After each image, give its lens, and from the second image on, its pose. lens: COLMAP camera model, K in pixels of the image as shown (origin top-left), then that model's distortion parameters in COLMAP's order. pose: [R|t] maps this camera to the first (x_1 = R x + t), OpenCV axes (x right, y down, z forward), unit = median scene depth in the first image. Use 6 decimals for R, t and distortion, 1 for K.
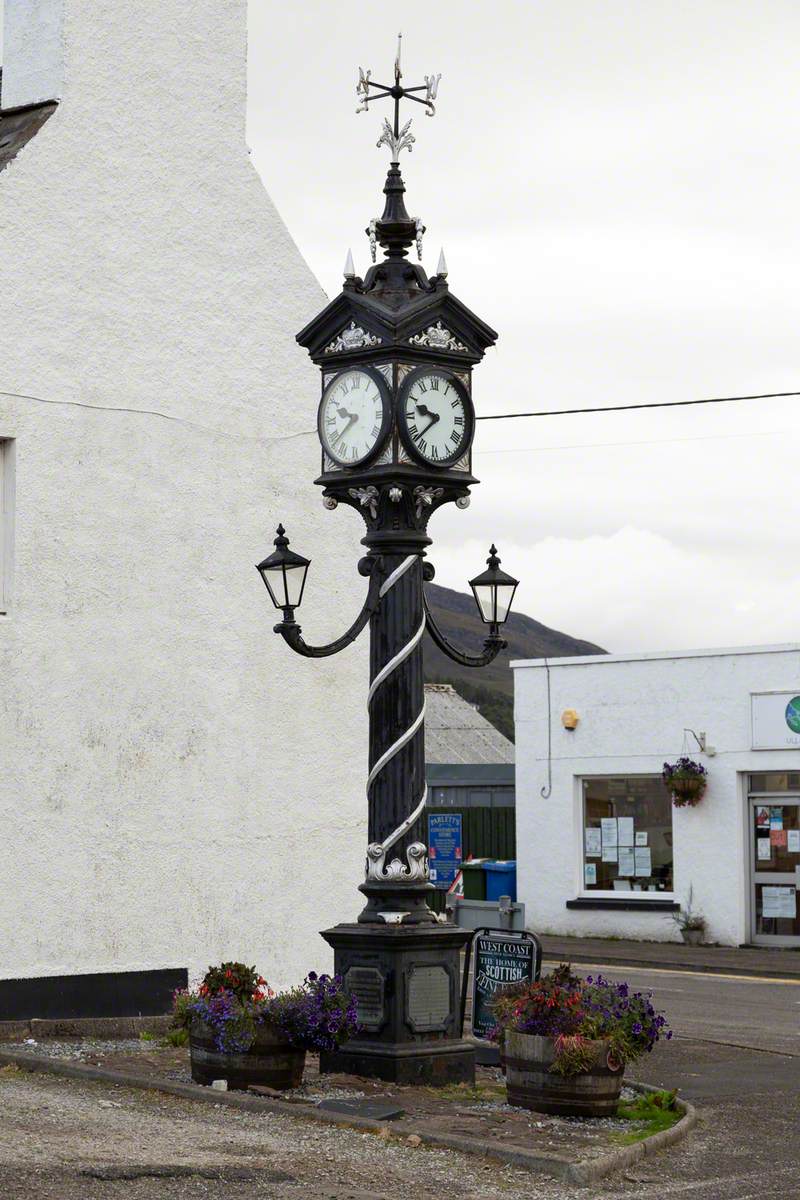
lens RADIAL K [[2507.2, 0, 400.0], [0, 2507.2, 600.0], [0, 0, 1]] dist [0.005333, 0.116560]
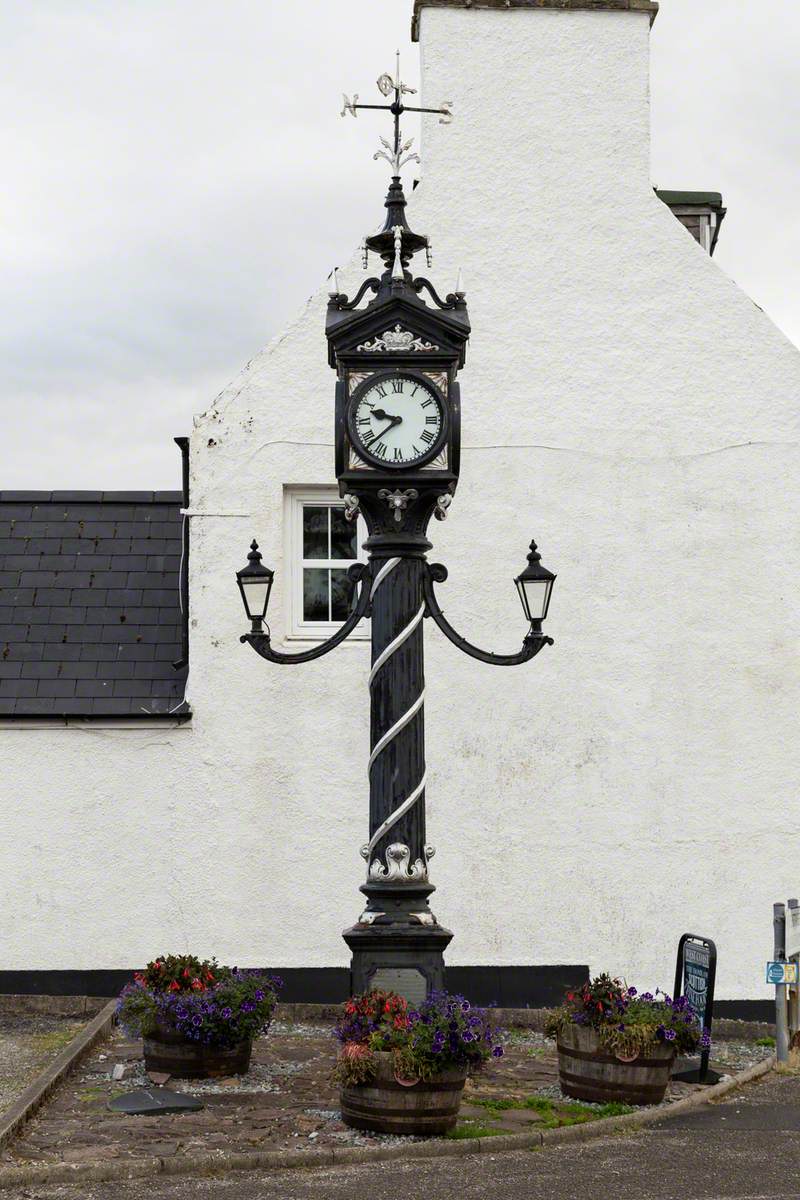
lens RADIAL K [[2039.9, 0, 400.0], [0, 2039.9, 600.0], [0, 0, 1]] dist [0.034414, -0.064193]
pose [[0.754682, -0.073062, -0.652009, 0.431201], [0.055407, 0.997327, -0.047626, 0.030428], [0.653746, -0.000183, 0.756714, 0.301745]]
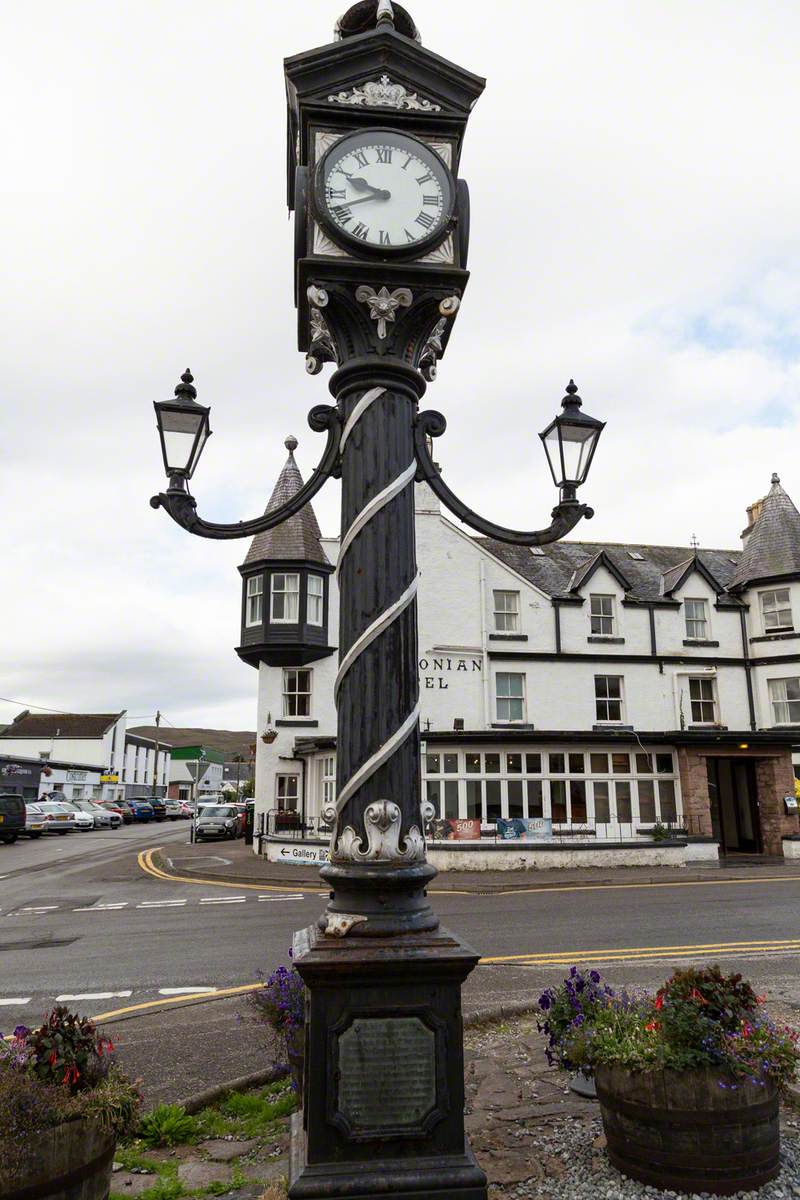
lens RADIAL K [[862.2, 0, 400.7], [0, 862.2, 583.9], [0, 0, 1]] dist [0.008910, 0.003366]
pose [[0.809922, -0.139481, -0.569711, 0.113820], [0.055380, 0.985159, -0.162465, 0.061581], [0.583917, 0.100034, 0.805627, 0.645728]]
